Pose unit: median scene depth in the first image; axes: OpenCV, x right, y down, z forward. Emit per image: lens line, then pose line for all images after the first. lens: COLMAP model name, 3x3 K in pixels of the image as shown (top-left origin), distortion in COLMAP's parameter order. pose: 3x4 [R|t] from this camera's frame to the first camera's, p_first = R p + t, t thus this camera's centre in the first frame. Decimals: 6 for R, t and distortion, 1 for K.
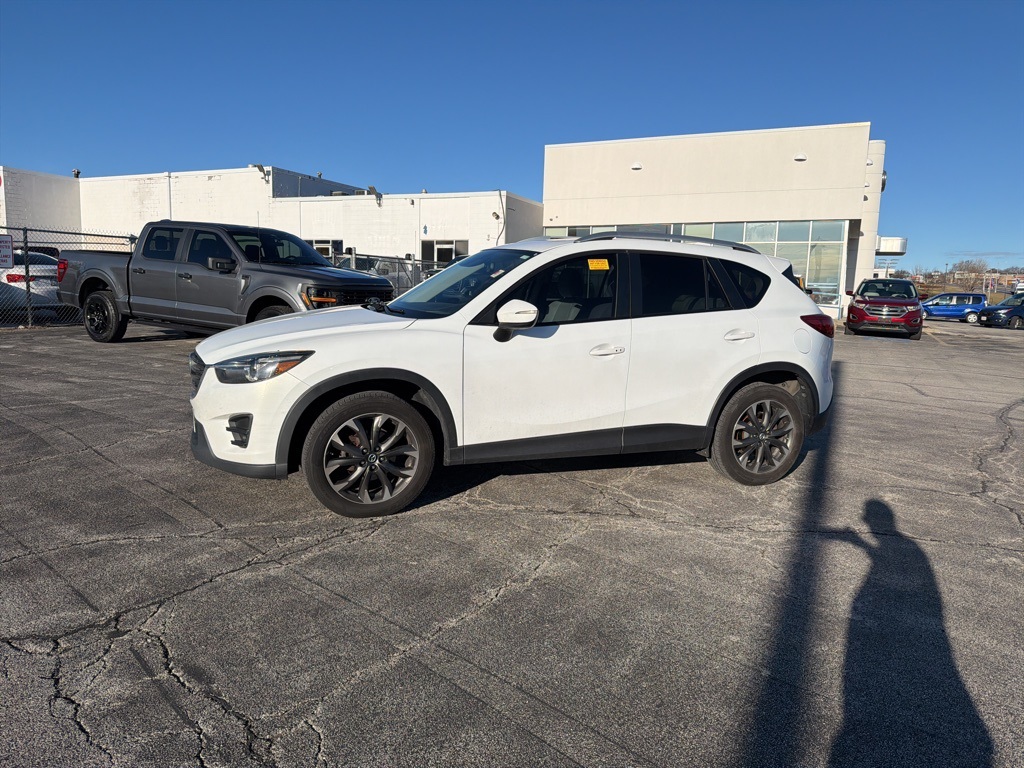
lens RADIAL K [[715.6, 0, 521.3], [0, 715.6, 384.8], [0, 0, 1]] dist [0.108001, -0.161275]
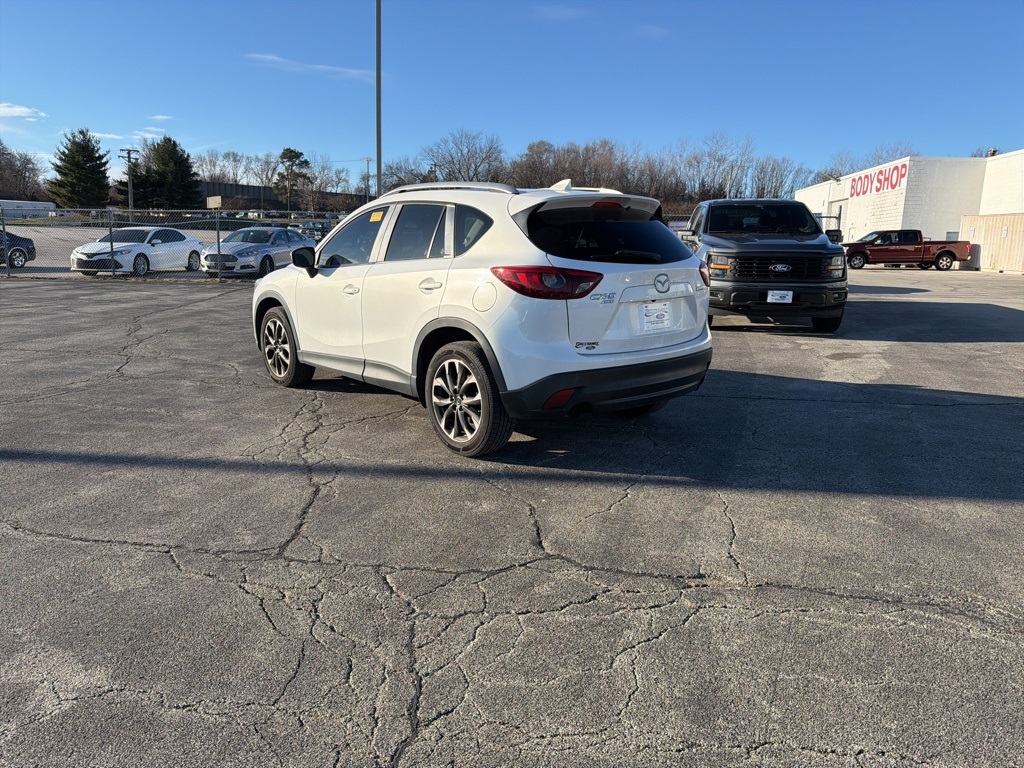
lens RADIAL K [[721.1, 0, 512.0], [0, 721.1, 384.0], [0, 0, 1]] dist [0.046853, -0.054522]
pose [[0.317747, 0.153243, -0.935710, 1.200308], [-0.137017, 0.983916, 0.114609, -0.061374], [0.938223, 0.091792, 0.333633, 0.770931]]
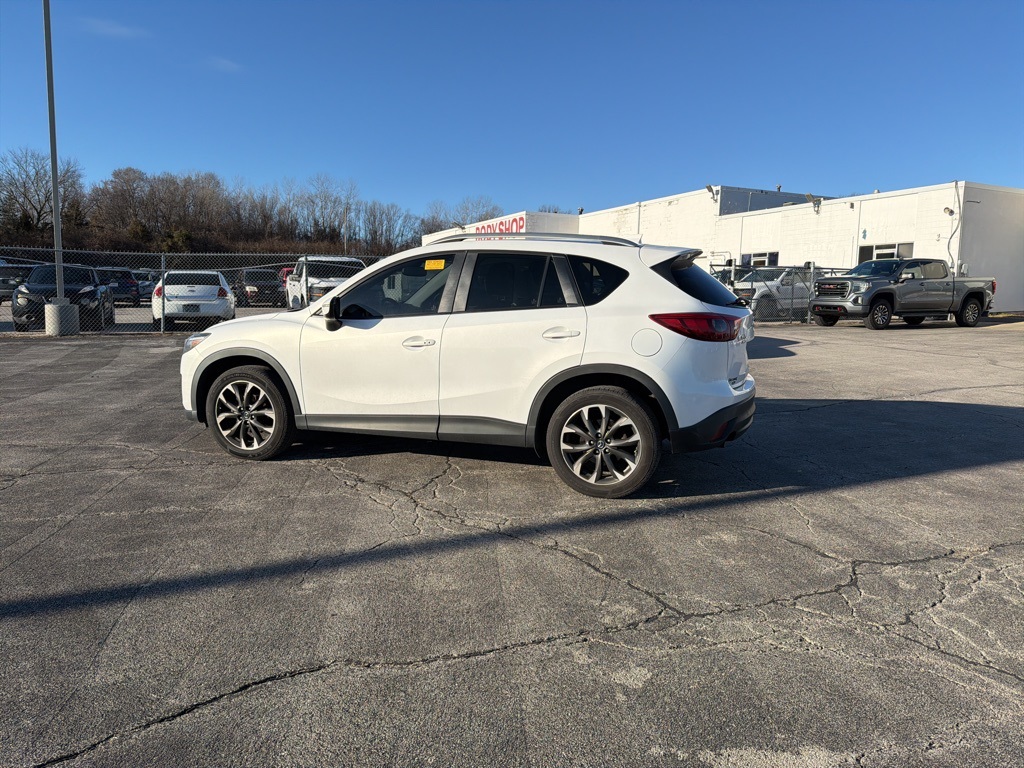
lens RADIAL K [[714.6, 0, 519.2], [0, 714.6, 385.0], [0, 0, 1]] dist [0.107686, -0.156570]
pose [[0.760860, 0.063592, -0.645792, 0.845803], [-0.077686, 0.996956, 0.006643, -0.002093], [0.644249, 0.045115, 0.763484, 0.236233]]
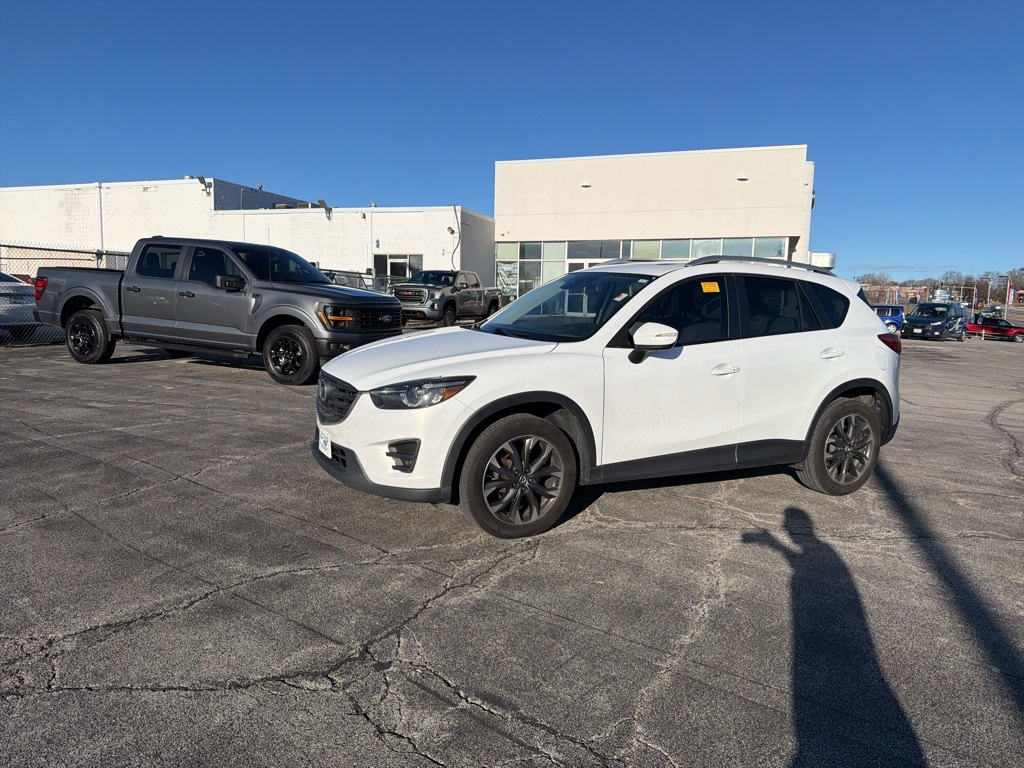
lens RADIAL K [[714.6, 0, 519.2], [0, 714.6, 385.0], [0, 0, 1]] dist [0.107686, -0.156570]
pose [[0.994993, -0.015044, 0.098803, -0.250273], [0.016719, 0.999730, -0.016148, -0.012751], [-0.098534, 0.017719, 0.994976, -0.008546]]
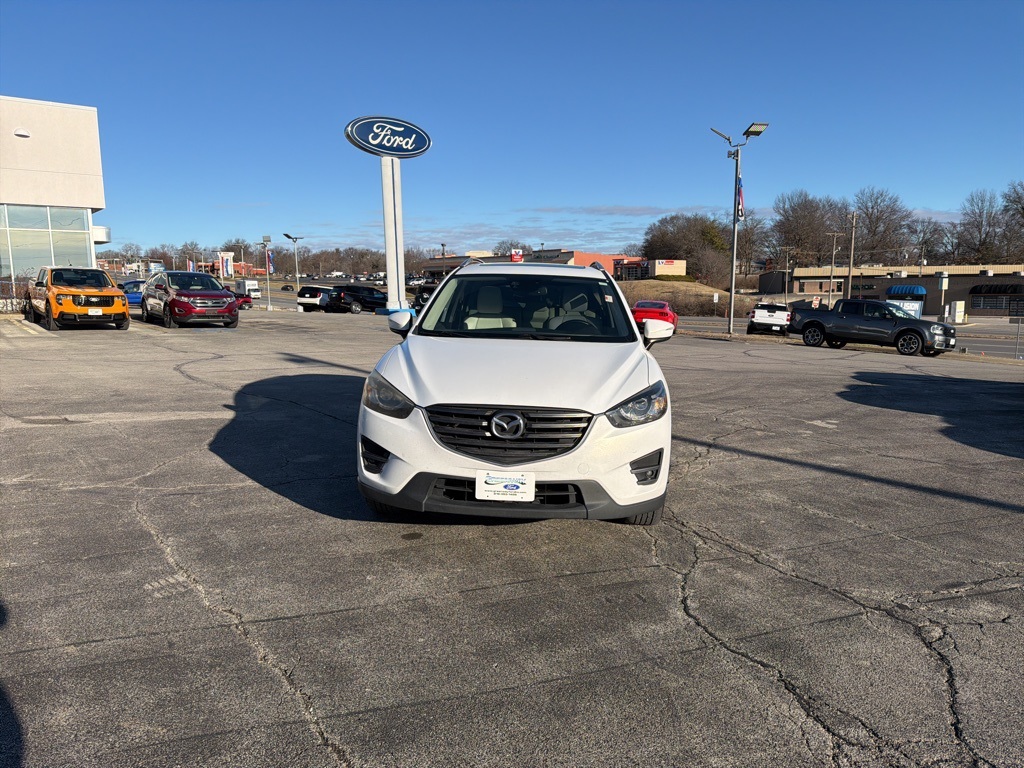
lens RADIAL K [[713.7, 0, 525.6], [0, 713.7, 382.4], [0, 0, 1]] dist [0.055100, -0.066813]
pose [[0.422929, -0.149762, 0.893702, -1.026564], [0.131145, 0.985981, 0.103164, -0.138464], [-0.896623, 0.073573, 0.436640, 0.549621]]
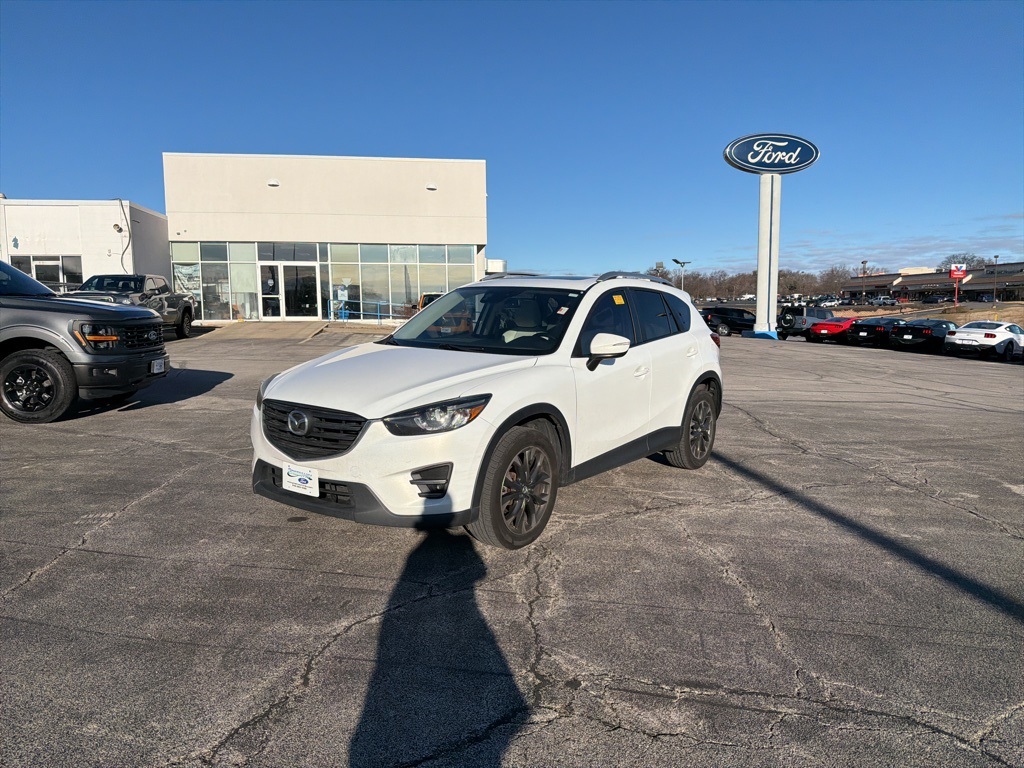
lens RADIAL K [[715.8, 0, 519.4], [0, 715.8, 374.2], [0, 0, 1]] dist [0.086880, -0.120749]
pose [[0.844595, -0.078441, 0.529629, -0.610724], [0.096228, 0.995341, -0.006038, -0.049572], [-0.526688, 0.056064, 0.848208, 0.082497]]
